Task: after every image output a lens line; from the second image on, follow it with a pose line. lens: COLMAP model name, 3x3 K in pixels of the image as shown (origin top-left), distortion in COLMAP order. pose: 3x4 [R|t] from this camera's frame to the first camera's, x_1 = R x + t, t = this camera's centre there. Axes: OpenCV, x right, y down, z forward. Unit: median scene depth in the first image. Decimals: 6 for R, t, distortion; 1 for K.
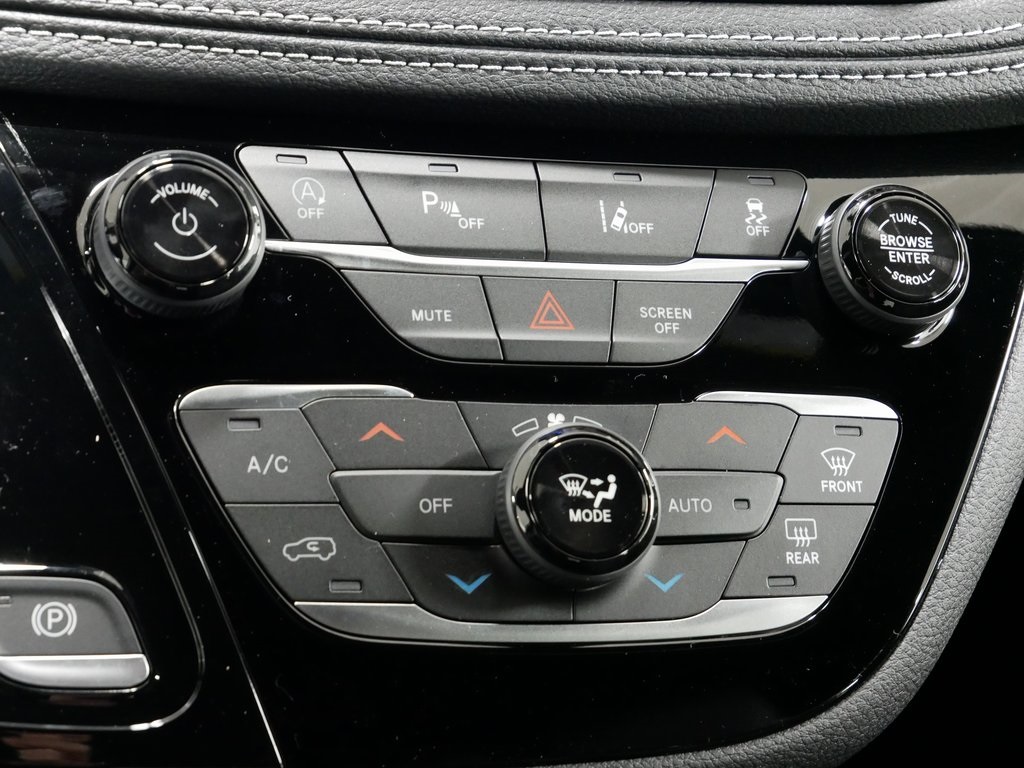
lens RADIAL K [[2272.7, 0, 512.0], [0, 2272.7, 384.0], [0, 0, 1]] dist [0.020306, 0.219327]
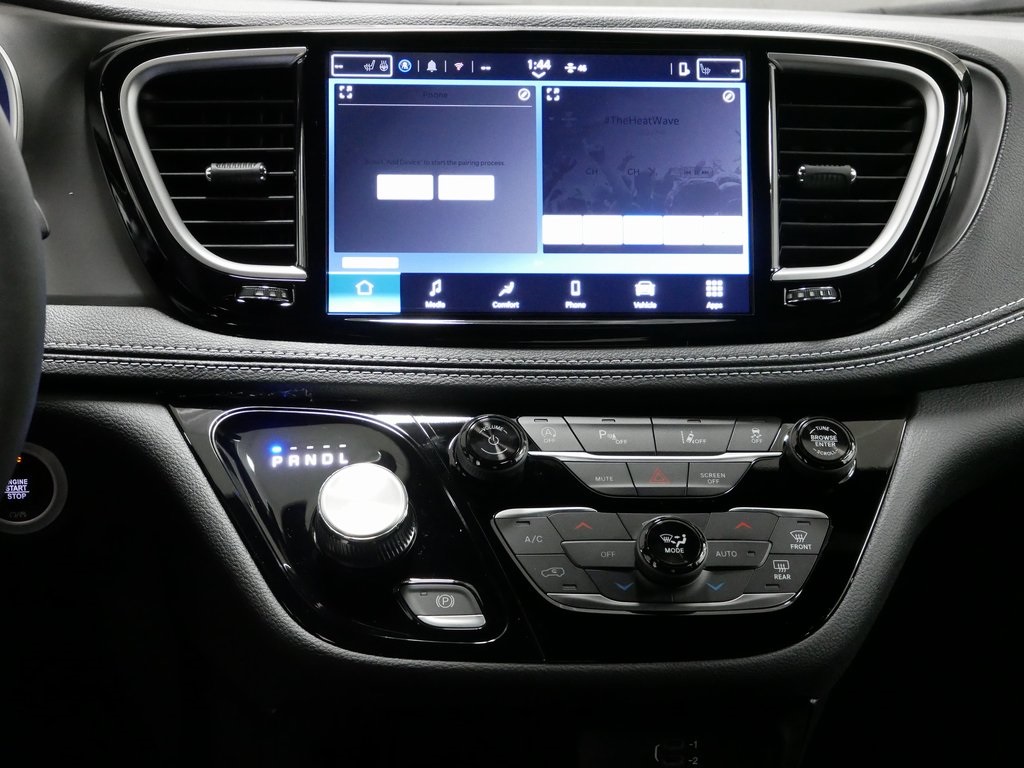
lens RADIAL K [[2107.8, 0, 512.0], [0, 2107.8, 384.0], [0, 0, 1]] dist [-0.013271, 0.031506]
pose [[0.980119, -0.100315, -0.171182, 0.242422], [0.046565, 0.954973, -0.293015, 0.488182], [0.192868, 0.279218, 0.940659, -1.017126]]
